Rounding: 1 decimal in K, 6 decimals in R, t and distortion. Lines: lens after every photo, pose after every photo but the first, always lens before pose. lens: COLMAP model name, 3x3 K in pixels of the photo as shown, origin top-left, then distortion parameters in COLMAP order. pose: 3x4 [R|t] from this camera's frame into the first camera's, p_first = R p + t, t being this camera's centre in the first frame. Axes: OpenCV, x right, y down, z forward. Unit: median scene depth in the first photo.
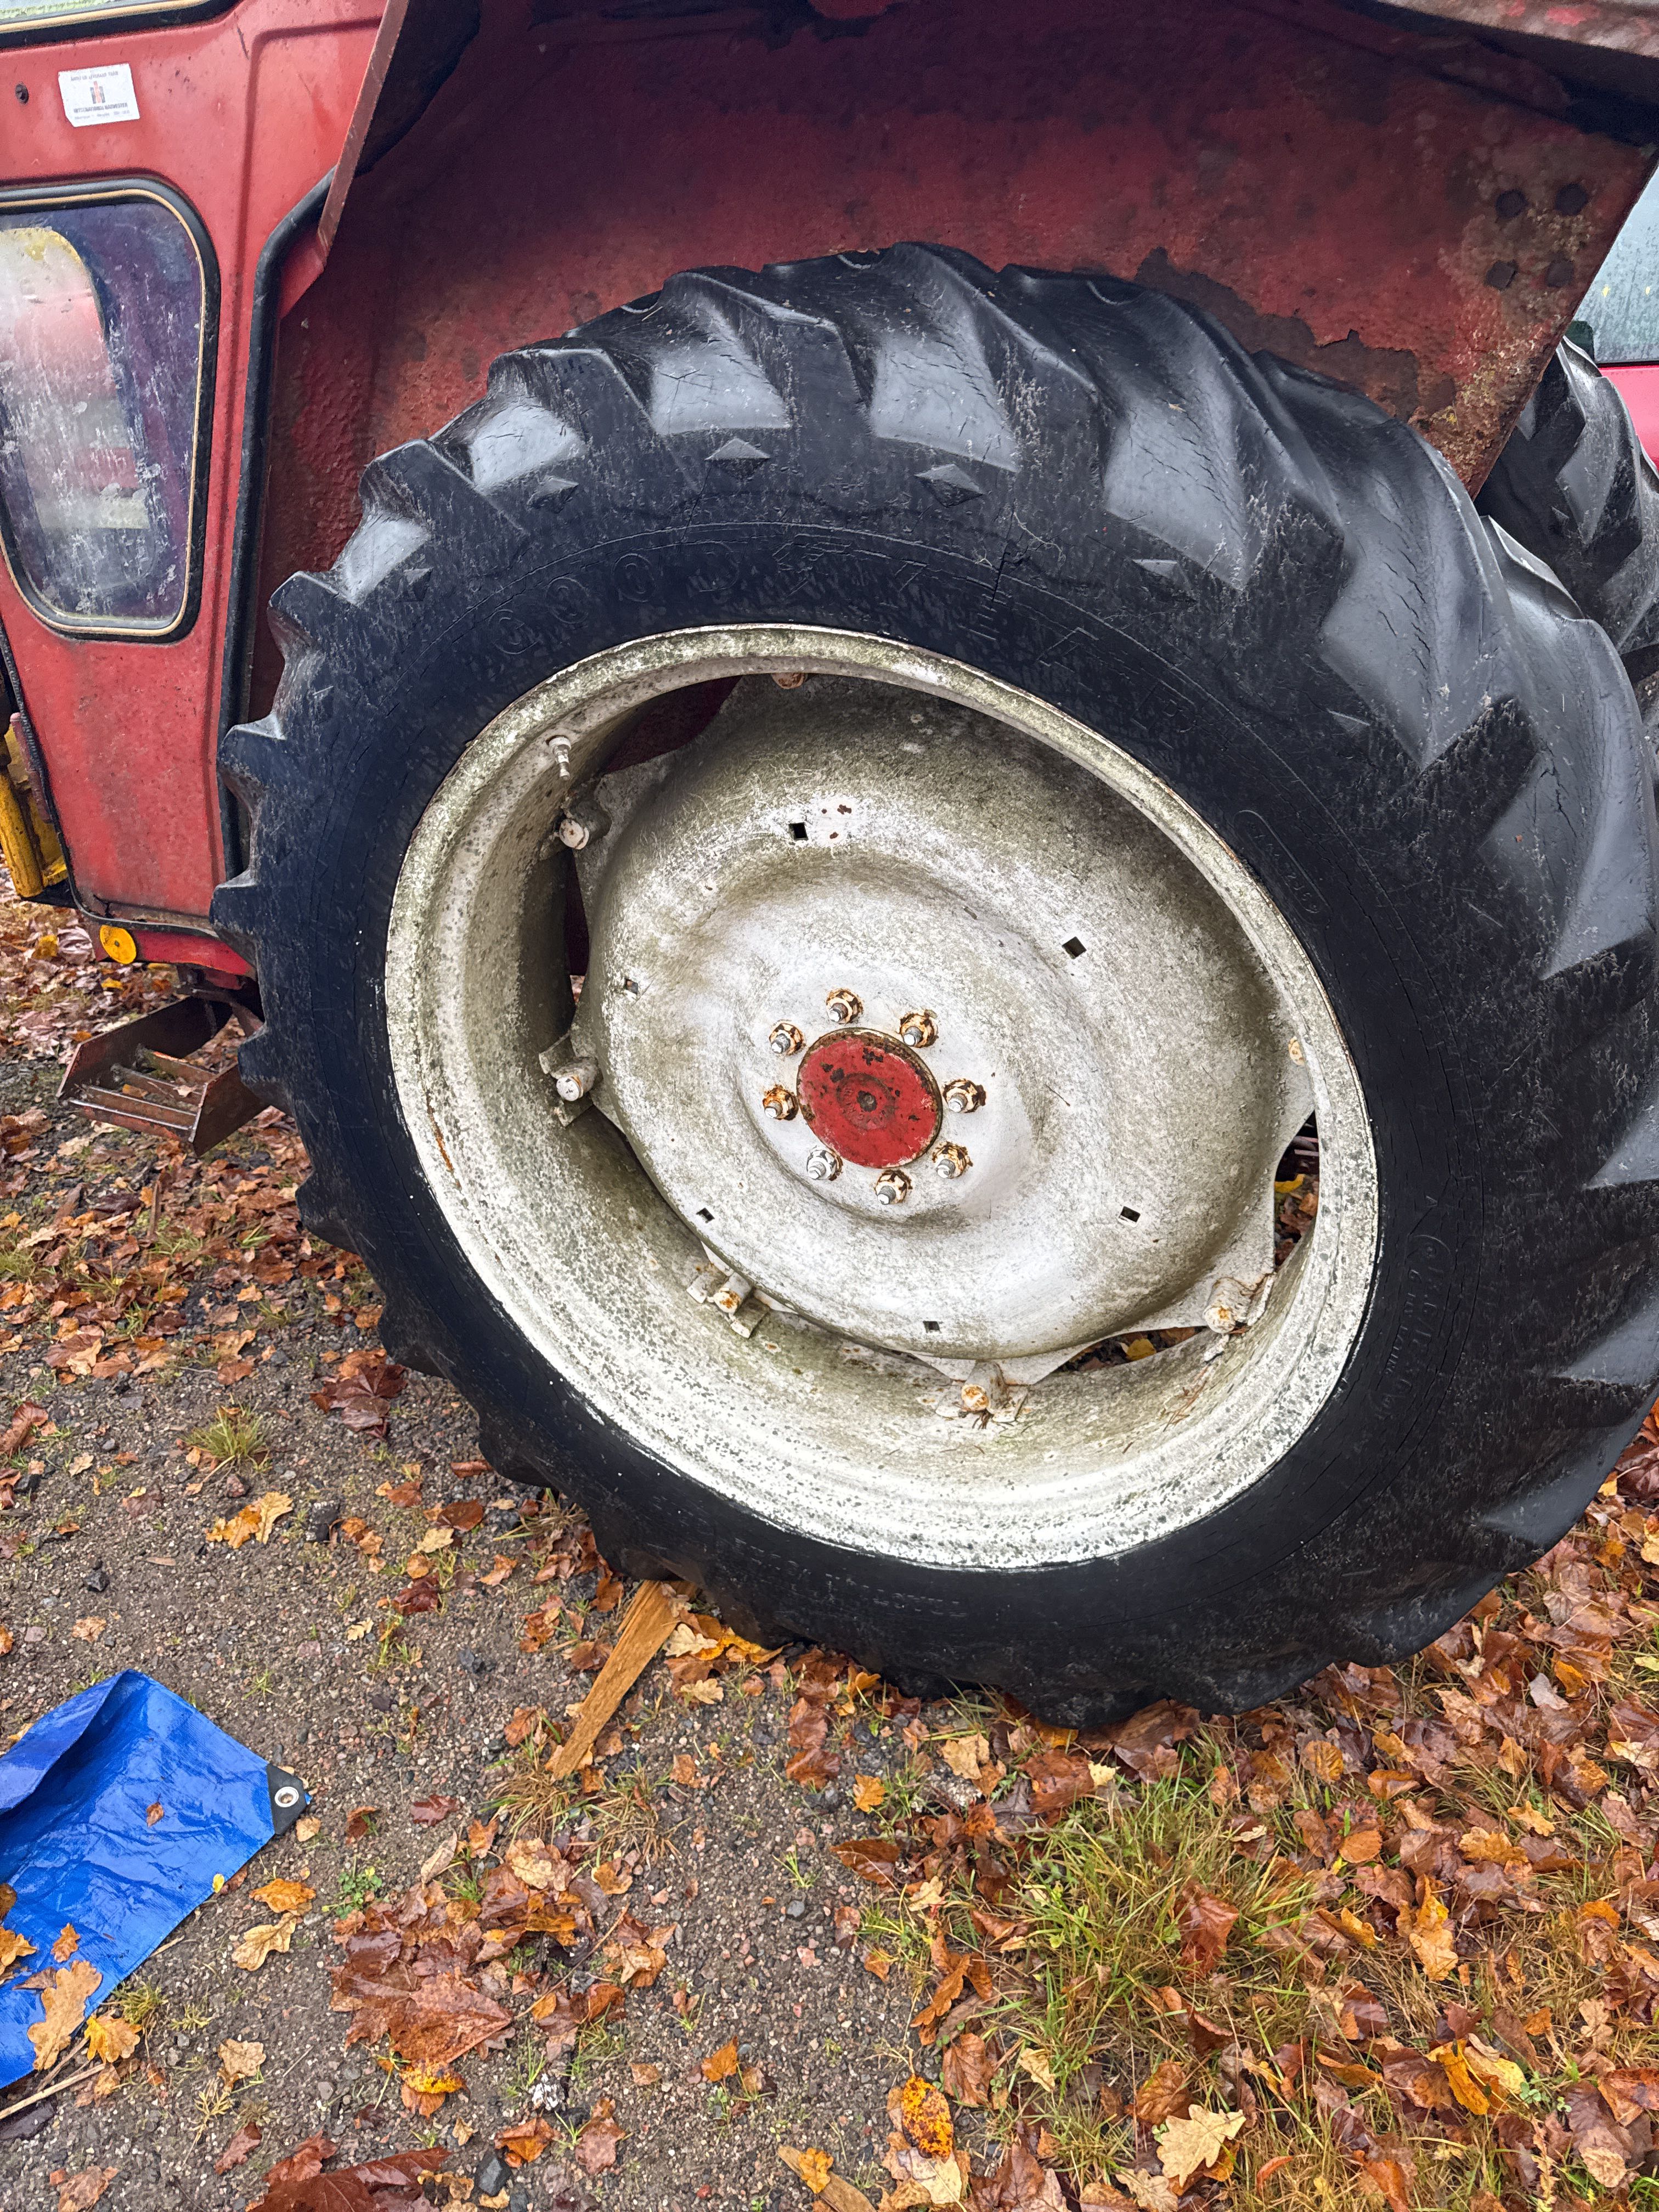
lens RADIAL K [[1533.8, 0, 837.3], [0, 1533.8, 1096.4], [0, 0, 1]] dist [0.059233, -0.065672]
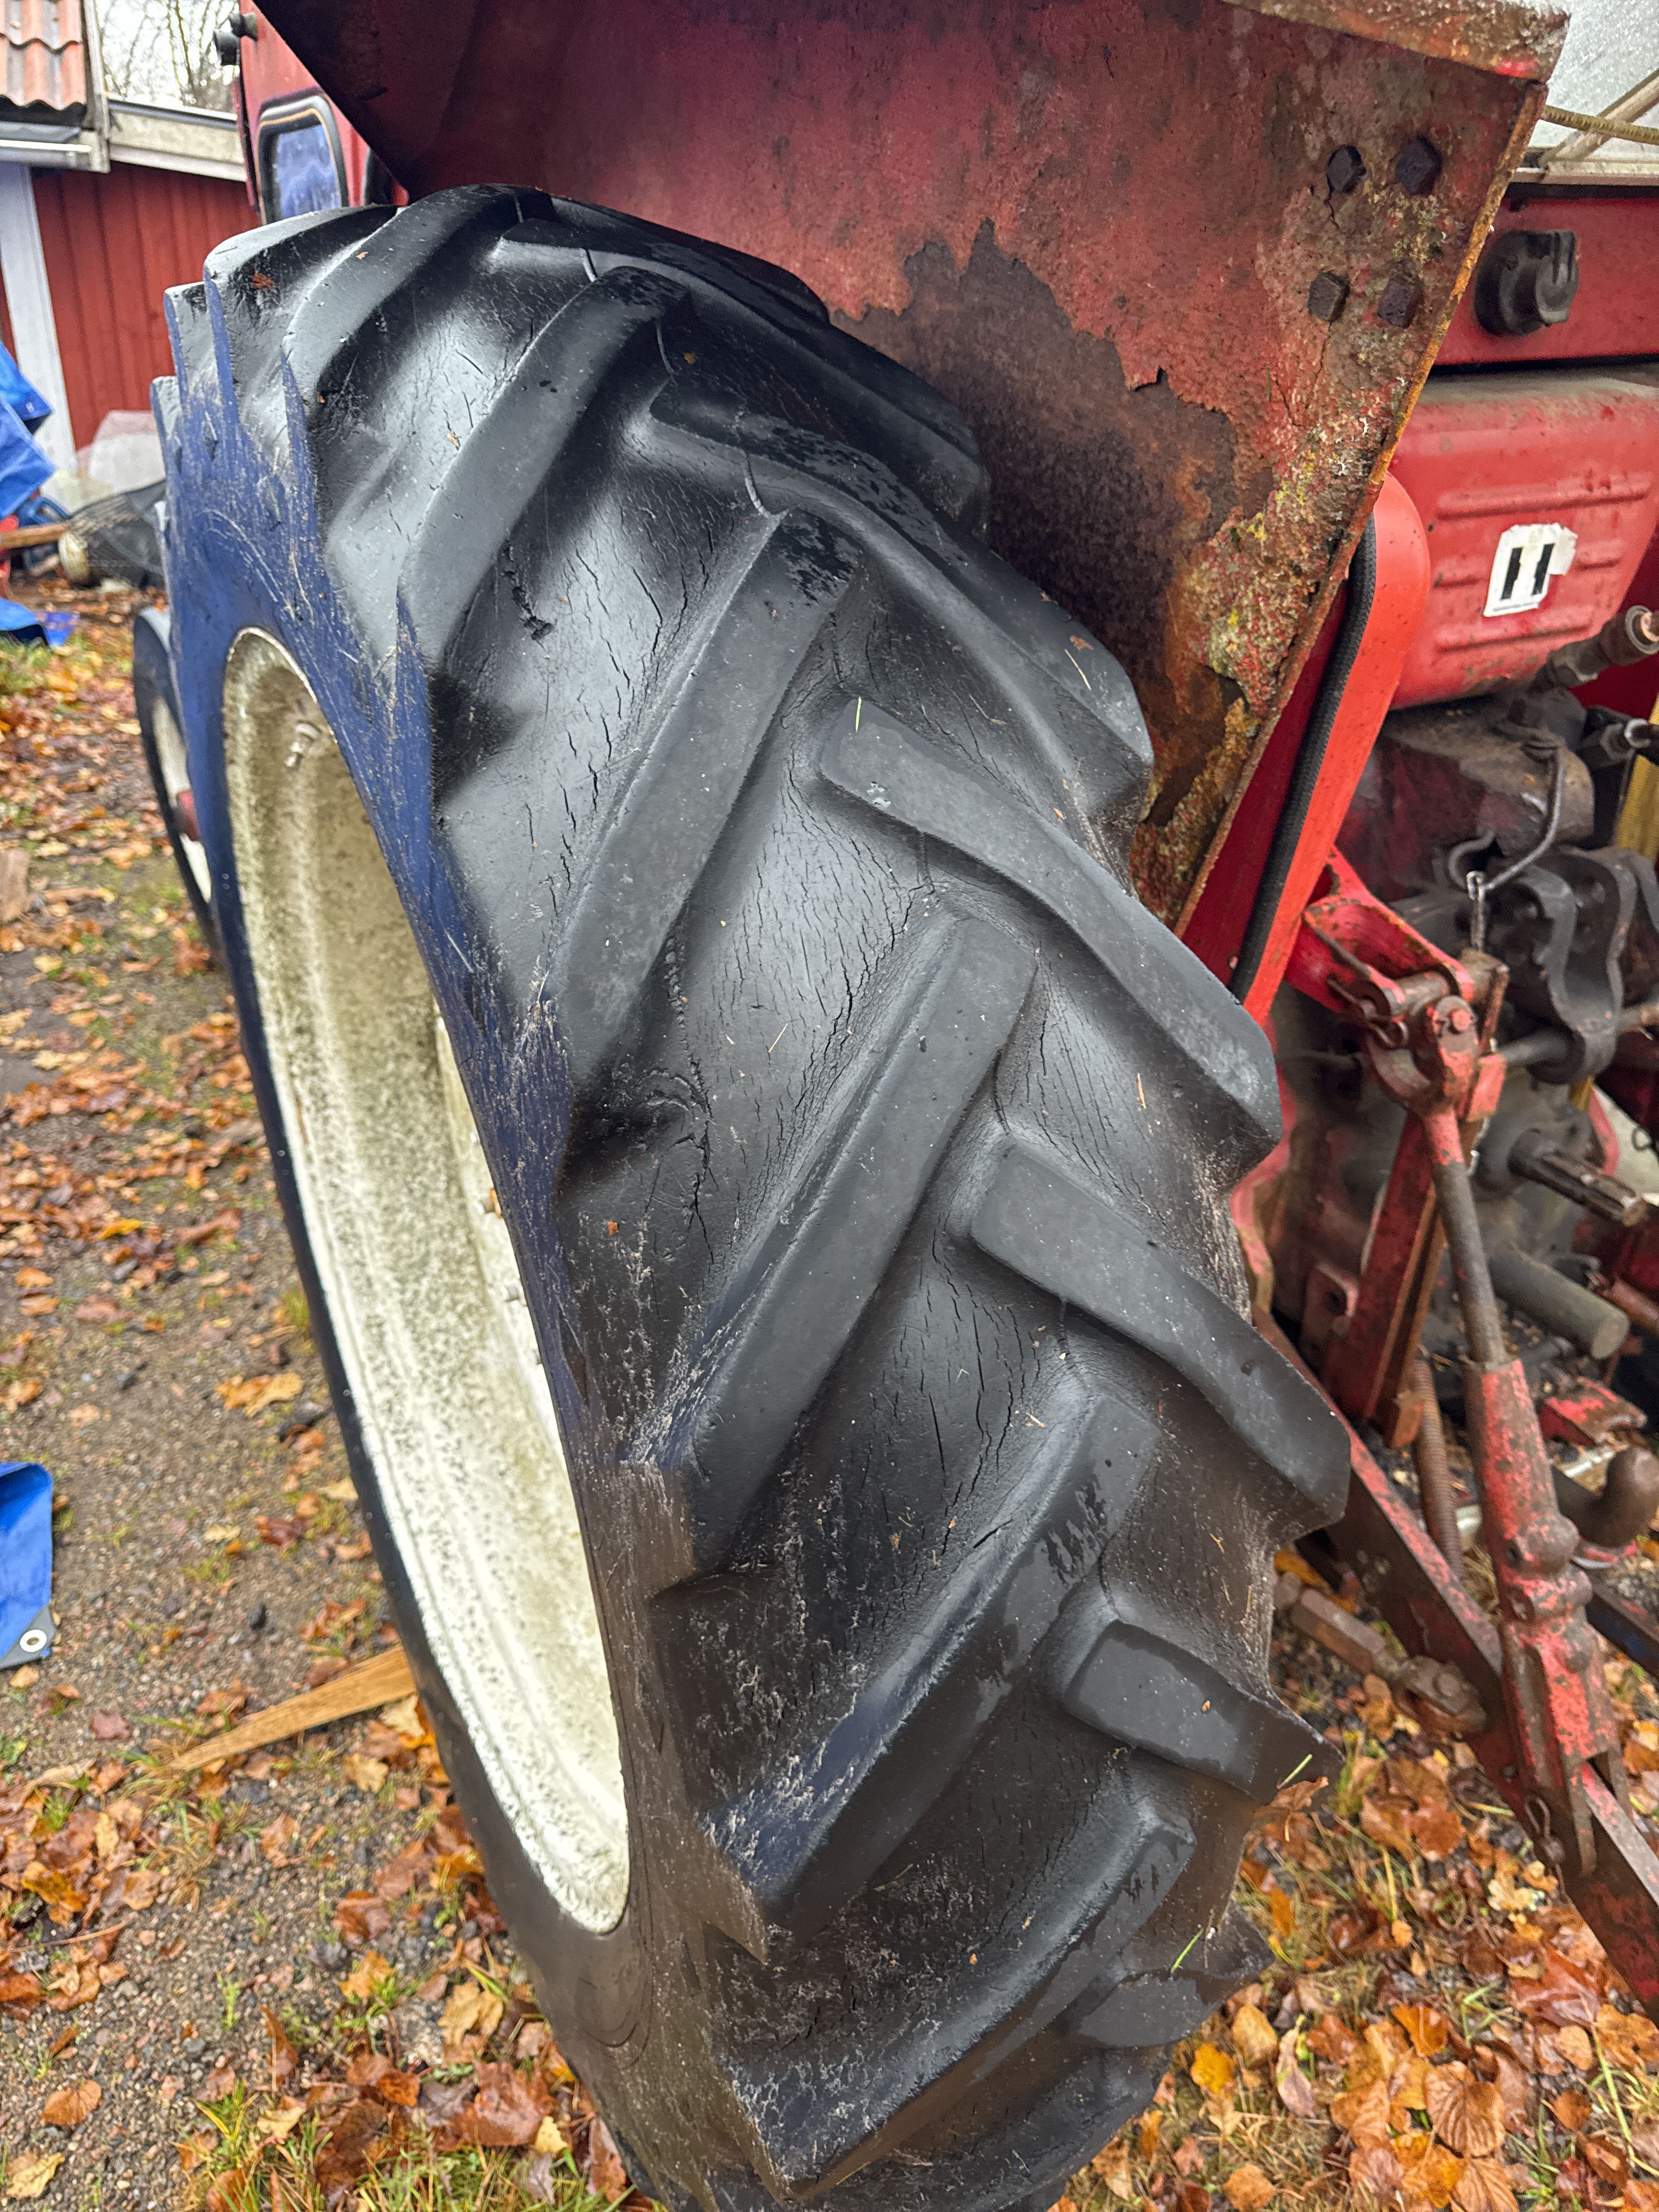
lens RADIAL K [[1573.2, 0, 829.5], [0, 1573.2, 1106.0], [0, 0, 1]] dist [-0.002243, -0.003503]
pose [[0.796972, 0.340646, -0.498794, 0.514556], [-0.333339, 0.936704, 0.107102, -0.195826], [0.503707, 0.080910, 0.860077, 0.340690]]
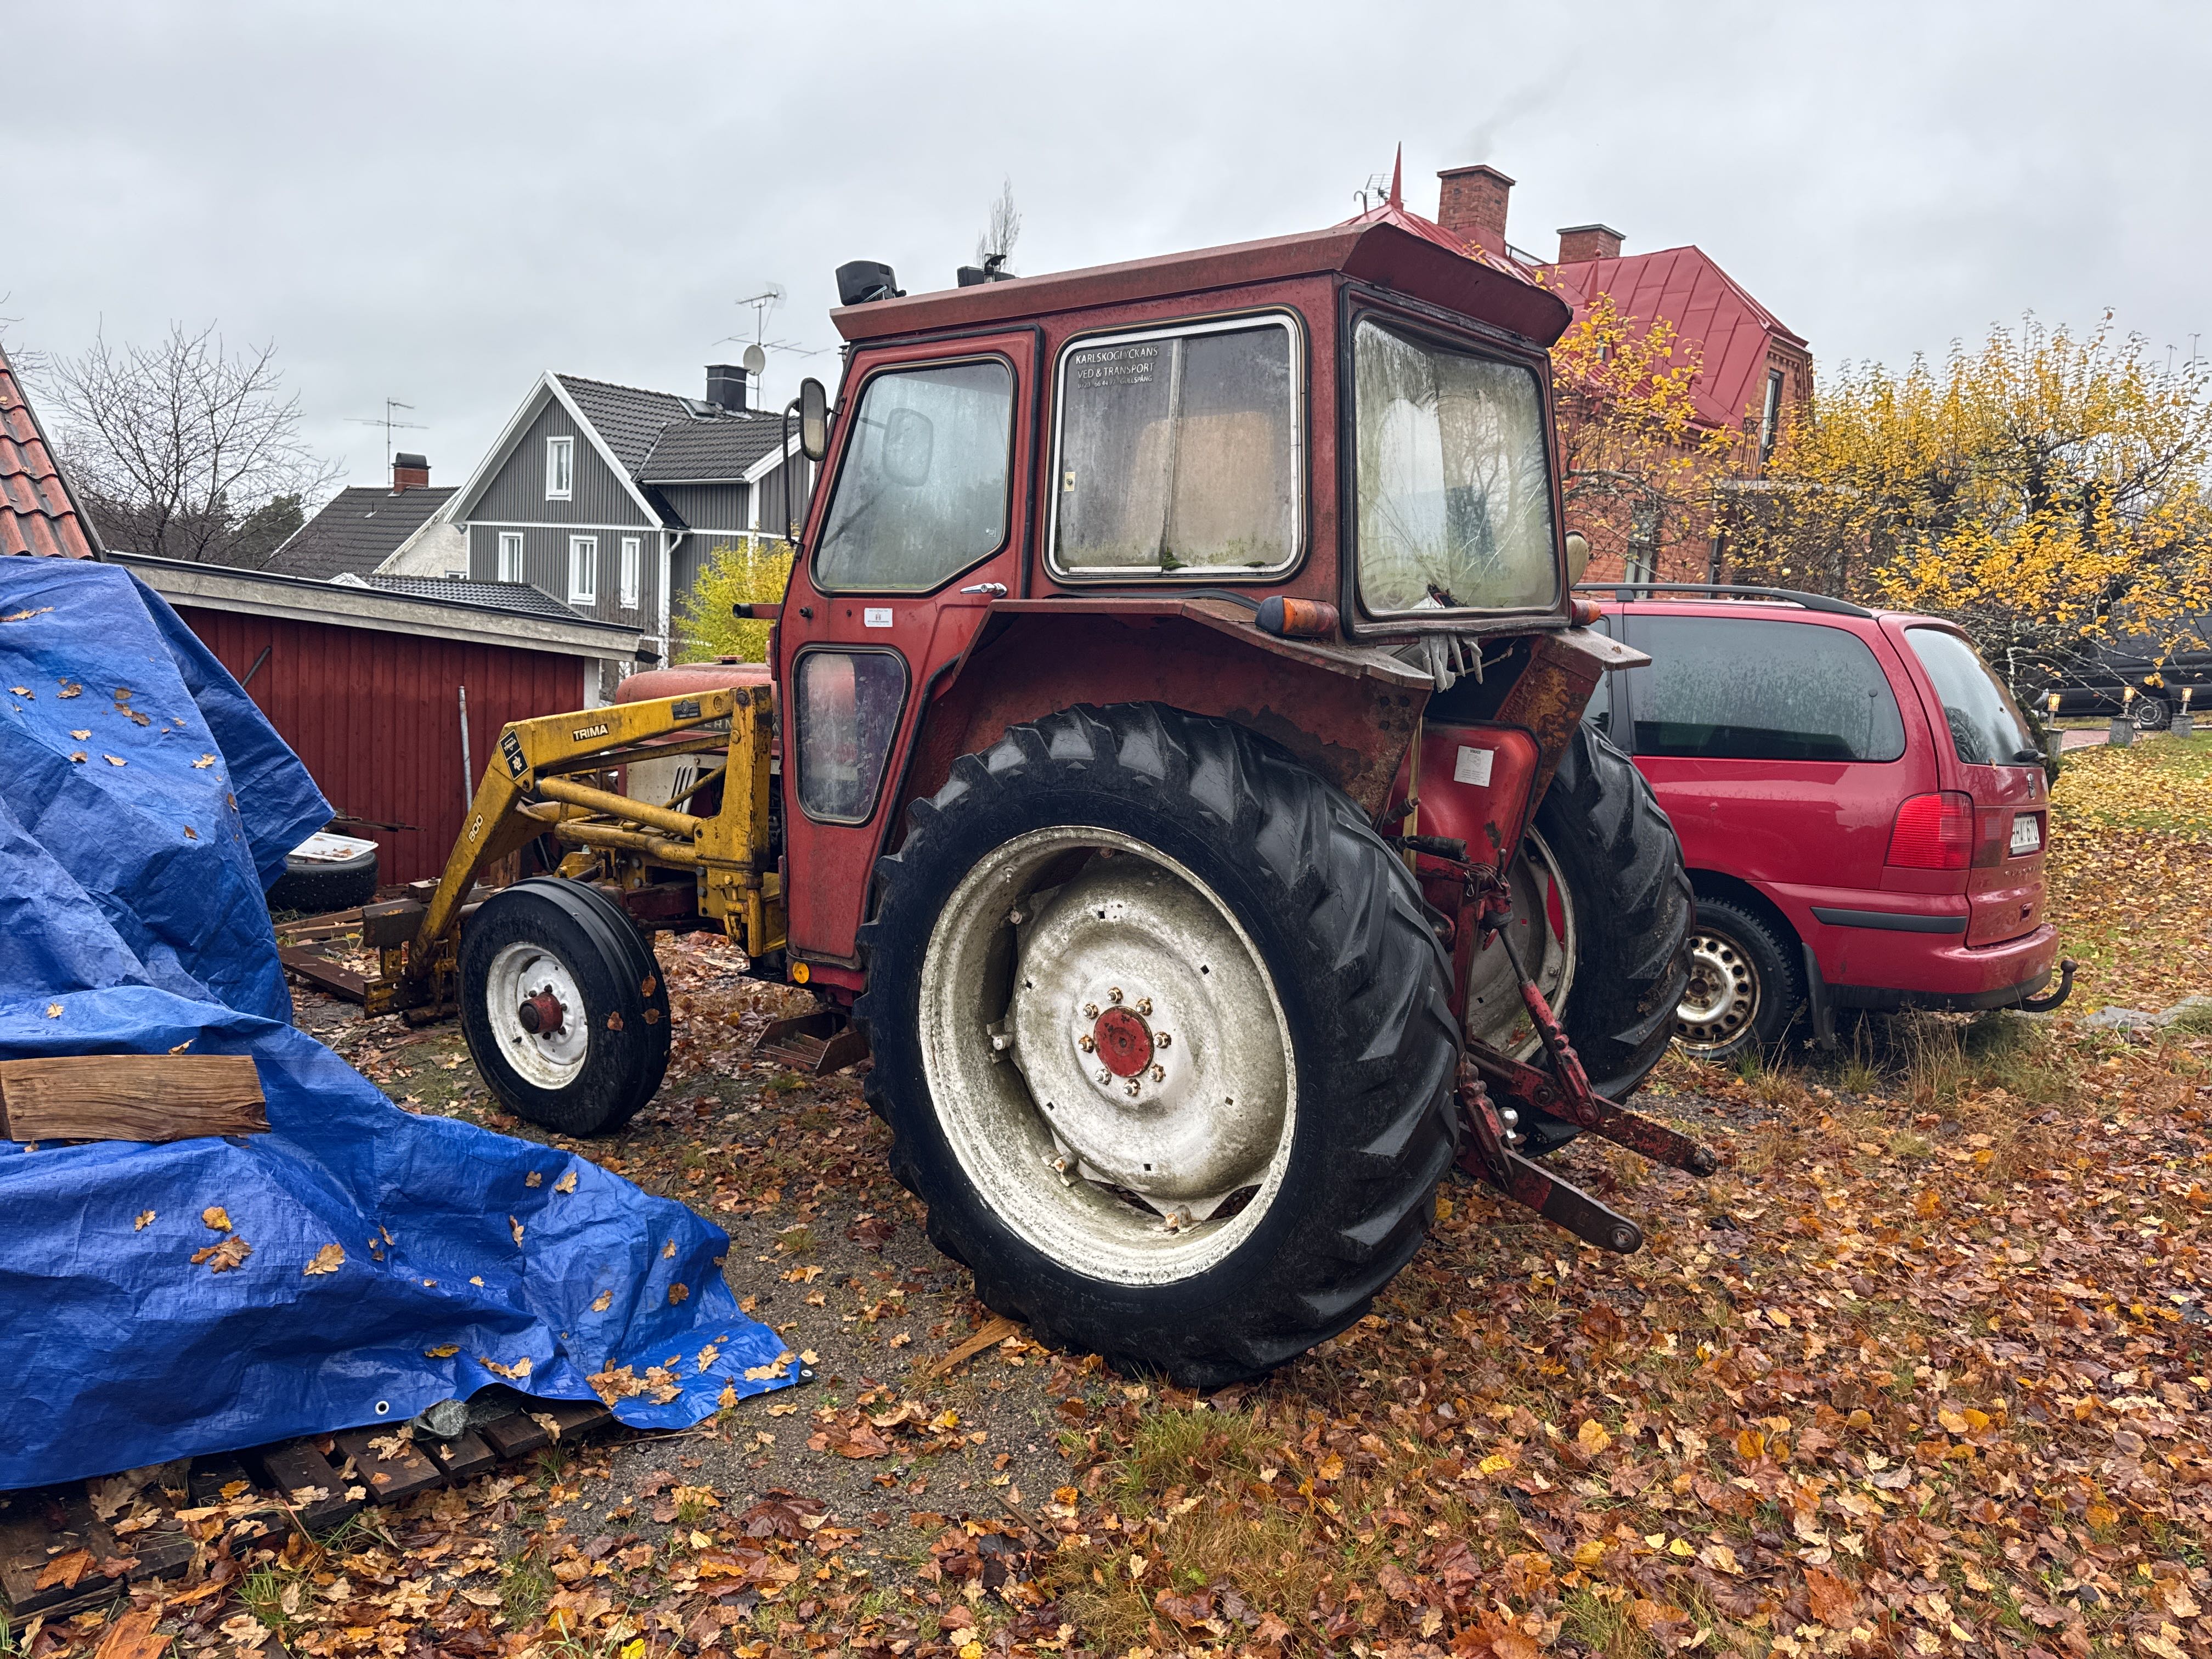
lens RADIAL K [[1555.4, 0, 1106.0], [0, 1555.4, 829.5], [0, 0, 1]] dist [0.010806, 0.000562]
pose [[0.975516, 0.079896, -0.204901, 0.410698], [-0.145411, 0.933286, -0.328379, 0.434534], [0.164995, 0.350134, 0.922054, -1.106035]]
